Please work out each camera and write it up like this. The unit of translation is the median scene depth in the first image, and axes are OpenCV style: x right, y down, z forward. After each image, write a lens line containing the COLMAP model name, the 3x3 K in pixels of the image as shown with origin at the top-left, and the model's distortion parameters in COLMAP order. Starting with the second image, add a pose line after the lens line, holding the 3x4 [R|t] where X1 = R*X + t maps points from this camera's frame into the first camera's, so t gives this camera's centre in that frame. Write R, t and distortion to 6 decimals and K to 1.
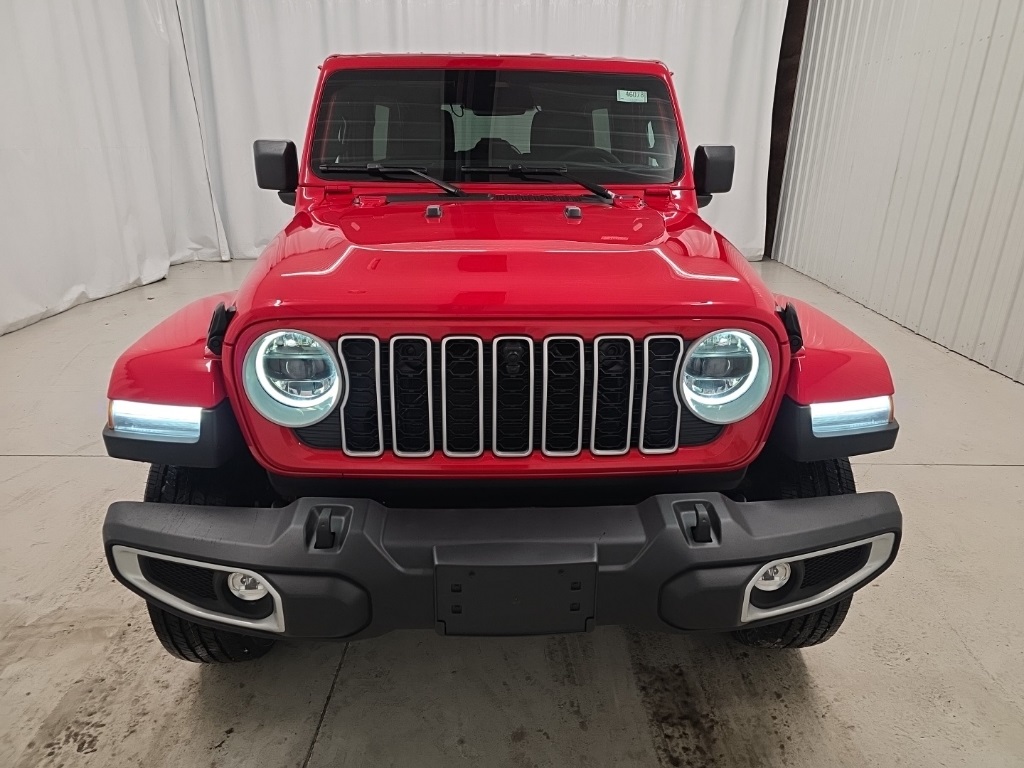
lens RADIAL K [[692.3, 0, 509.7], [0, 692.3, 384.5], [0, 0, 1]] dist [0.046557, -0.035435]
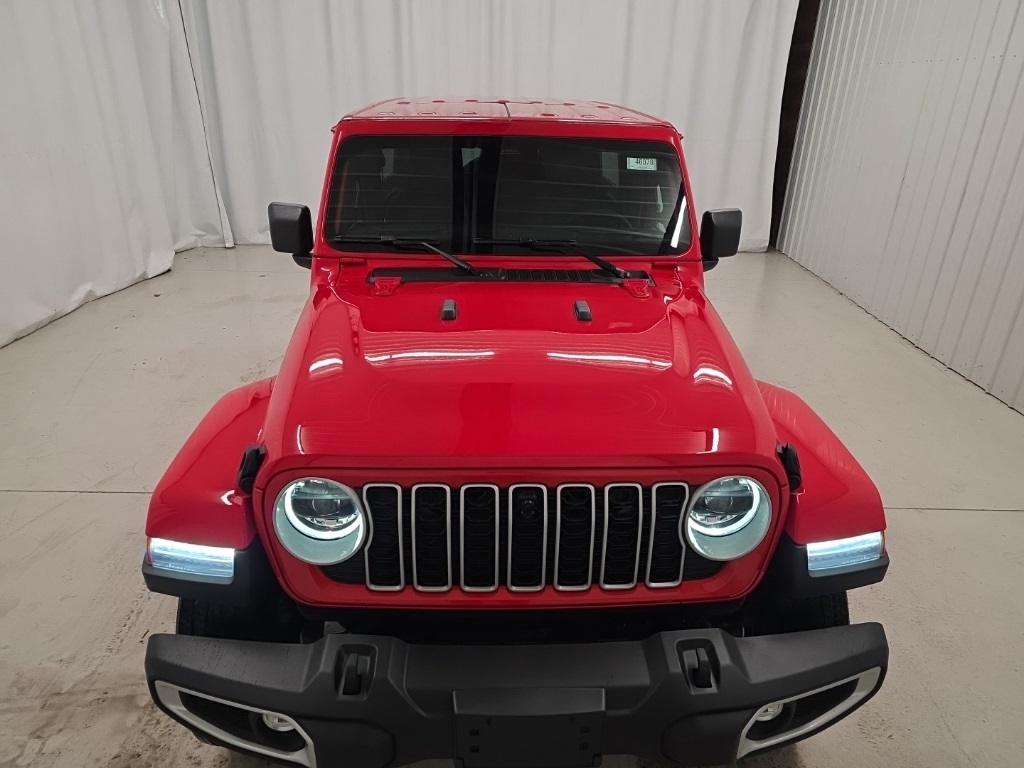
lens RADIAL K [[692.3, 0, 511.1], [0, 692.3, 377.6], [0, 0, 1]] dist [0.046557, -0.035435]
pose [[0.999959, 0.008809, 0.001950, -0.022312], [-0.008910, 0.998145, 0.060225, -0.268012], [-0.001416, -0.060240, 0.998183, -0.043231]]
